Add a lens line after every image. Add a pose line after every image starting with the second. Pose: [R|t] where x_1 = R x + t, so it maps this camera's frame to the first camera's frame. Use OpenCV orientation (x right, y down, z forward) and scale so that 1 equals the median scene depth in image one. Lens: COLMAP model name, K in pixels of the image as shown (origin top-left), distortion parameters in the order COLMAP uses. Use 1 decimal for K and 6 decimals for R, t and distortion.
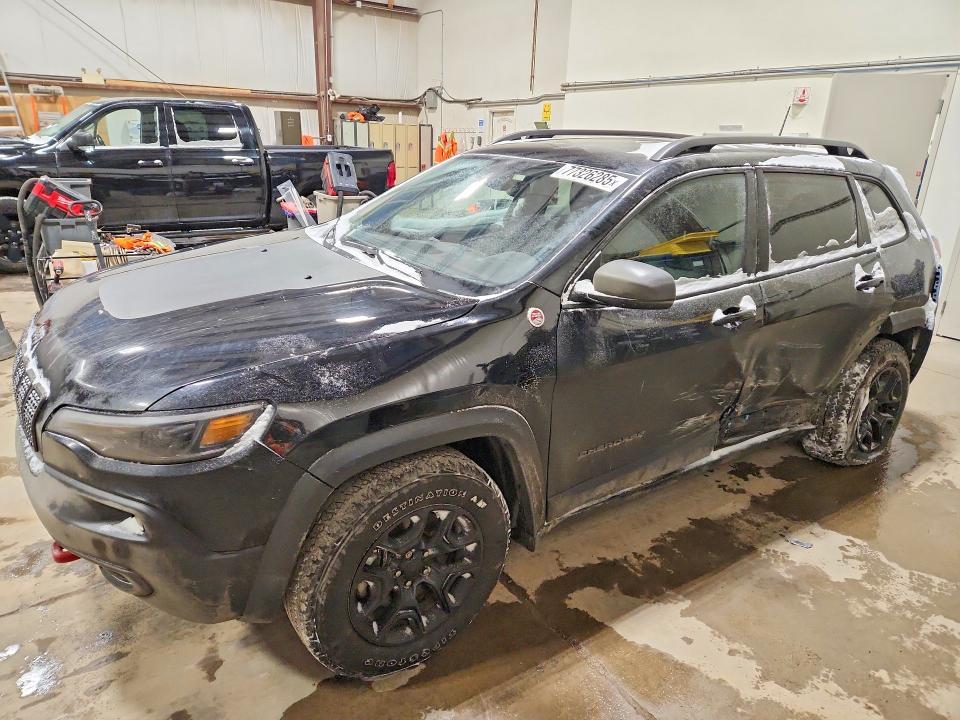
lens RADIAL K [[642.7, 0, 469.8], [0, 642.7, 356.8], [0, 0, 1]] dist [0.119892, -0.112416]
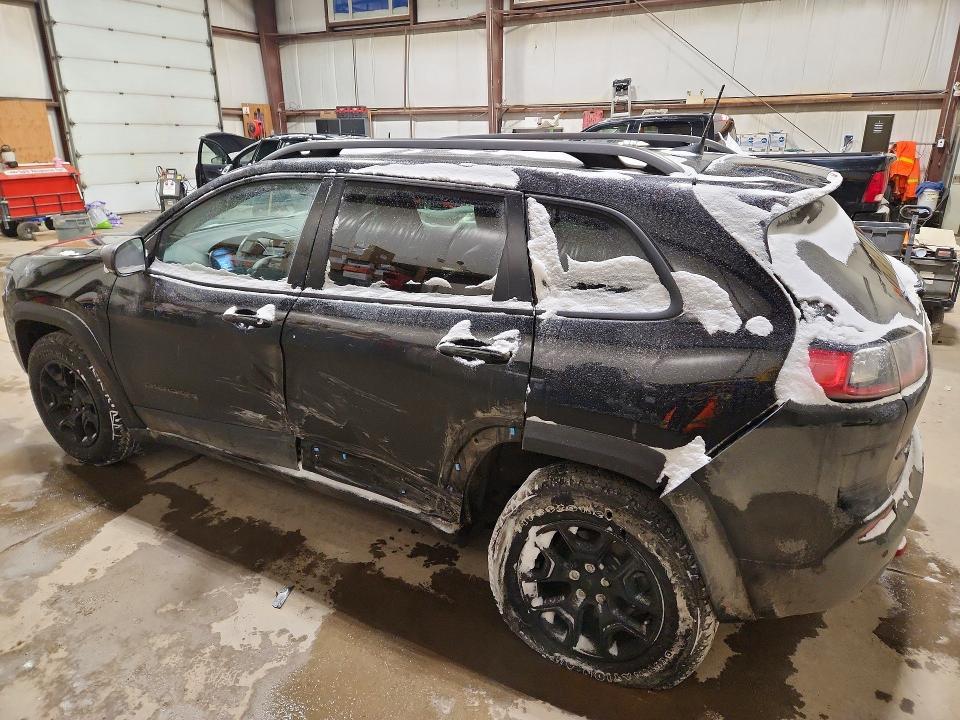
lens RADIAL K [[642.7, 0, 469.8], [0, 642.7, 356.8], [0, 0, 1]] dist [0.119892, -0.112416]
pose [[0.435972, 0.259581, -0.861711, 1.281679], [-0.276093, 0.949906, 0.146463, -0.221586], [0.856563, 0.174059, 0.485801, 0.737963]]
